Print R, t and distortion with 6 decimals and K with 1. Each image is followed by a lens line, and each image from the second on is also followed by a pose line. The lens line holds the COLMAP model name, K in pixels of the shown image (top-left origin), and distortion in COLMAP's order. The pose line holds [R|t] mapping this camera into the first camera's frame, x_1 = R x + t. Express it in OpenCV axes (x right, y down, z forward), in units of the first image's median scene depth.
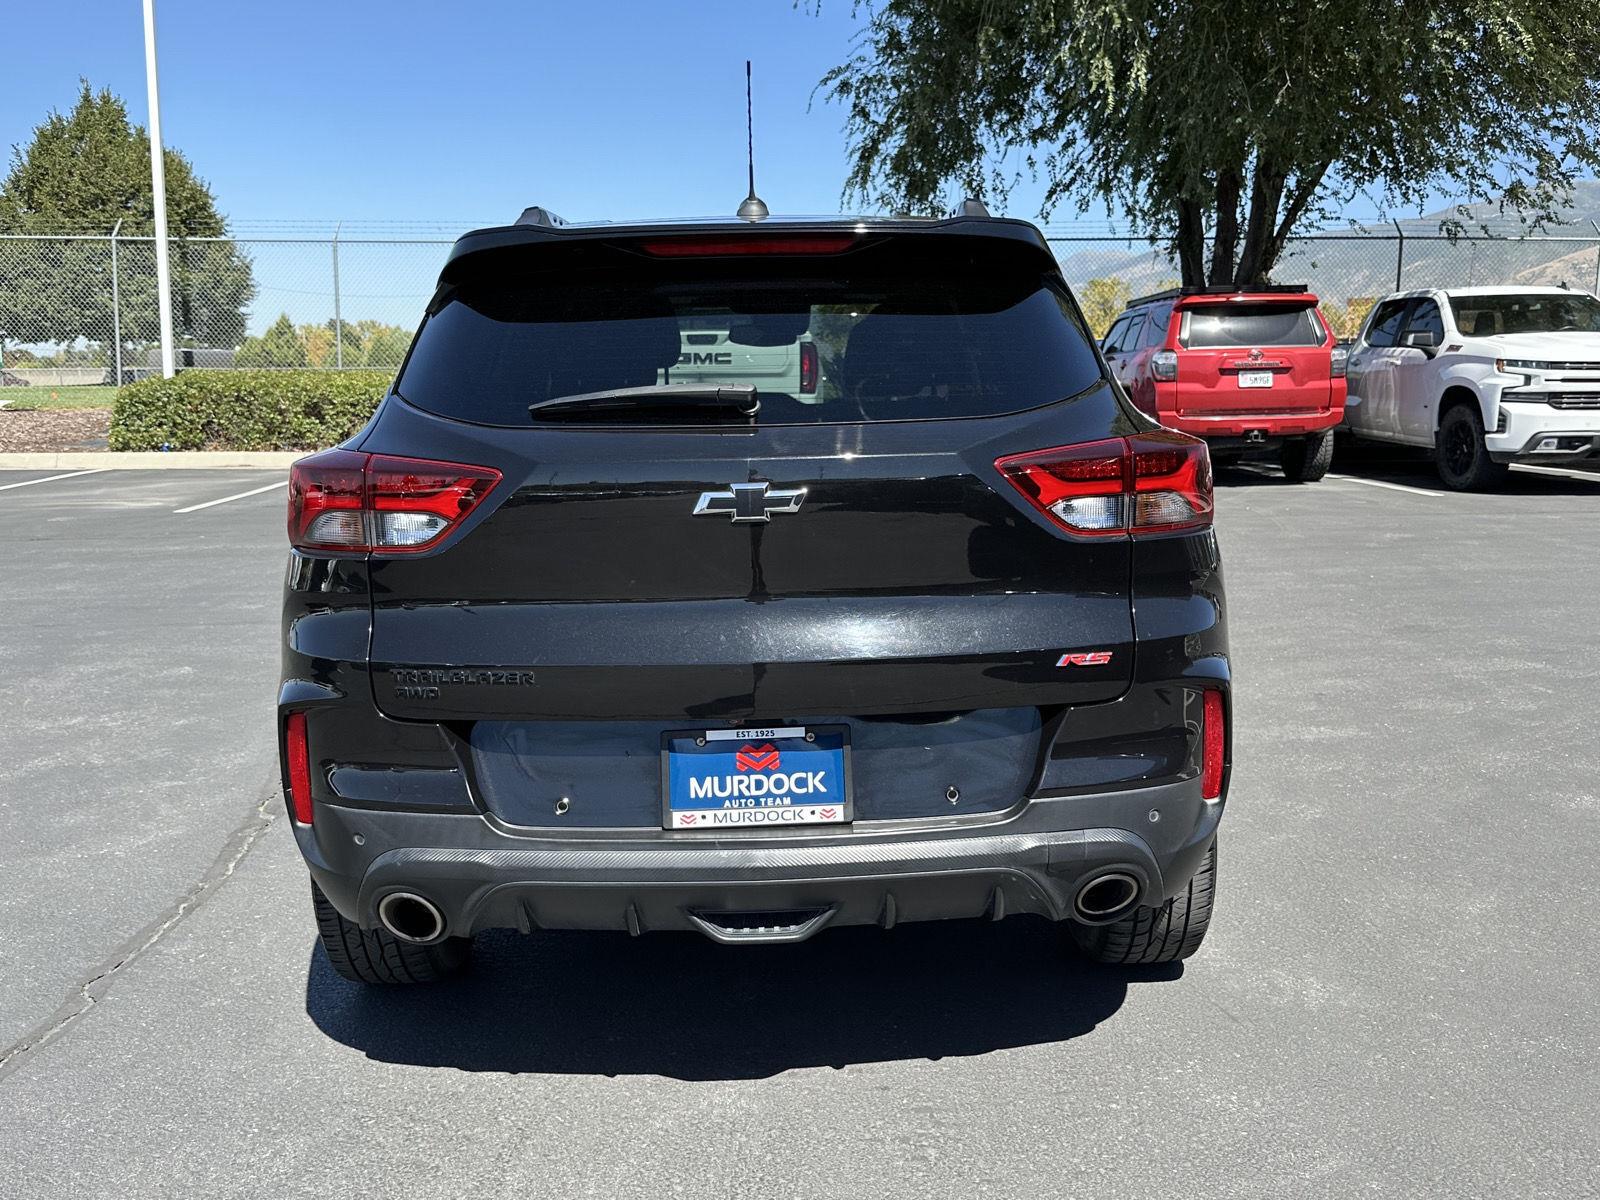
lens RADIAL K [[1453.5, 0, 806.2], [0, 1453.5, 582.3], [0, 0, 1]] dist [0.136299, -0.251012]
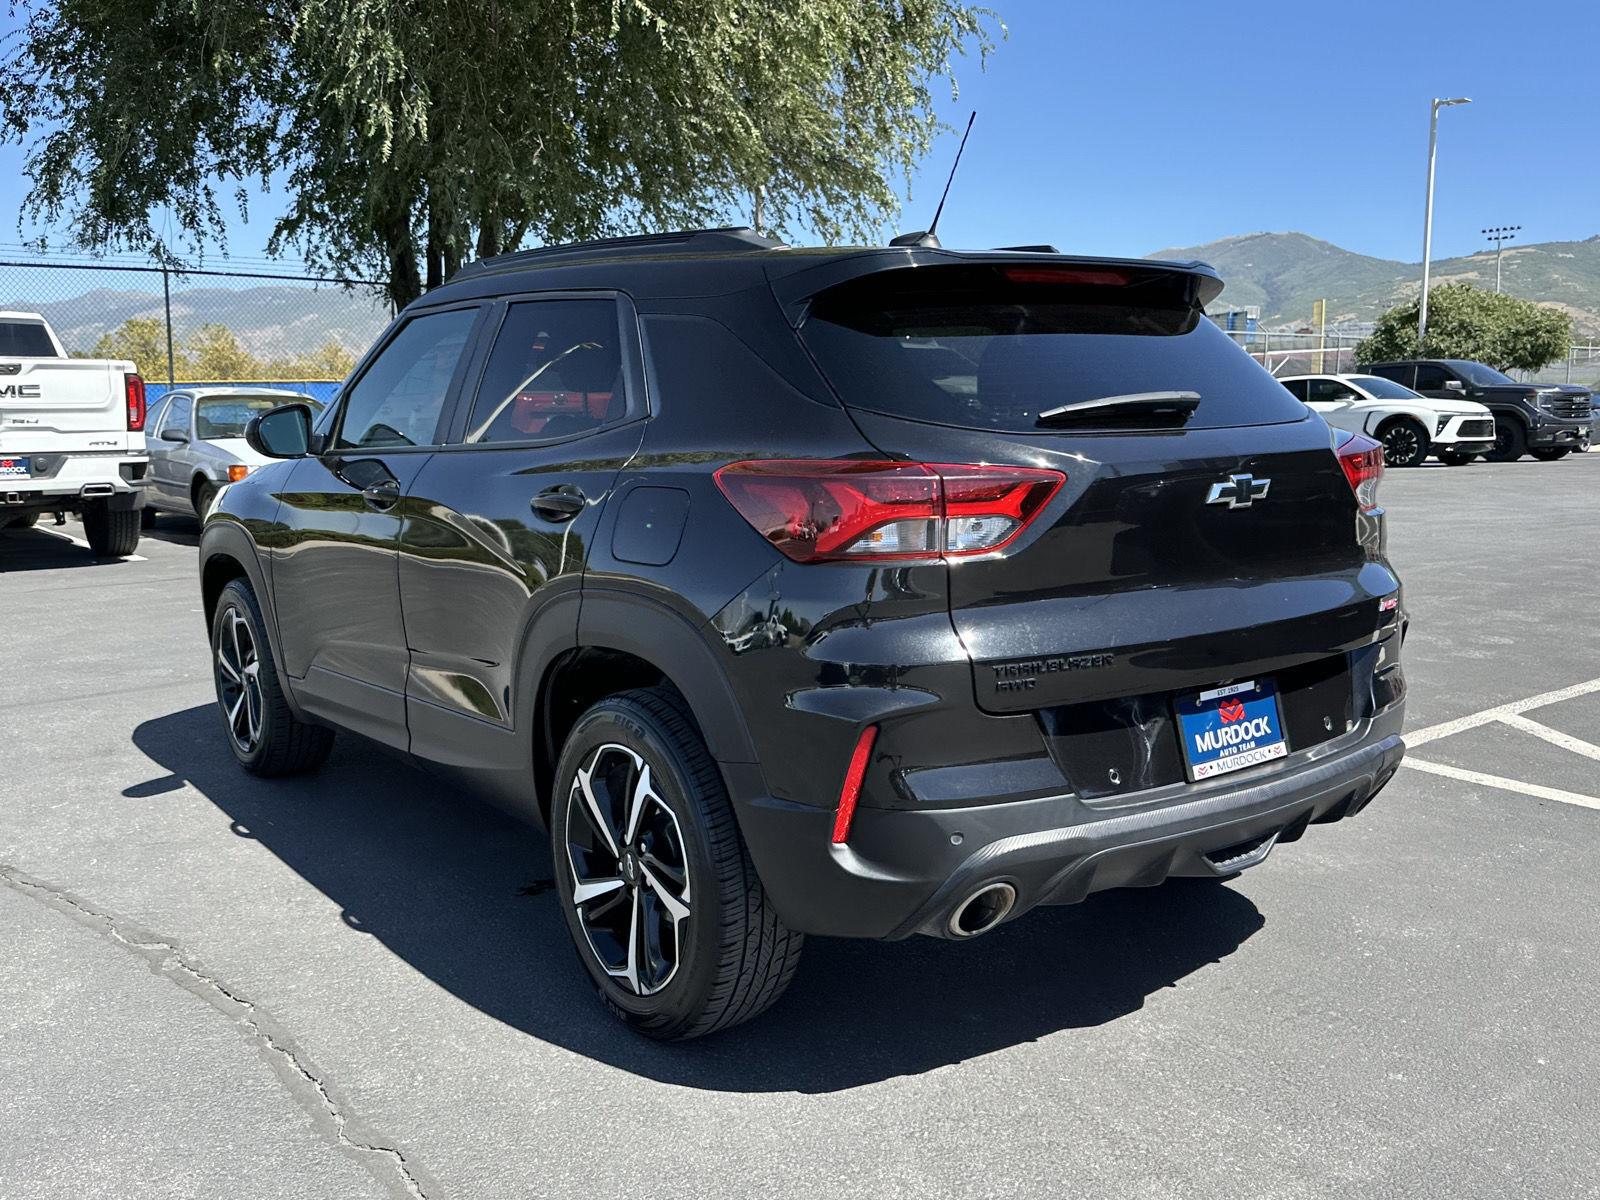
lens RADIAL K [[1448.7, 0, 805.3], [0, 1448.7, 566.2], [0, 0, 1]] dist [0.175412, -0.363840]
pose [[0.808312, -0.063283, 0.585343, -0.978800], [0.088276, 0.995994, -0.014222, -0.008189], [-0.582098, 0.063168, 0.810661, 0.236480]]
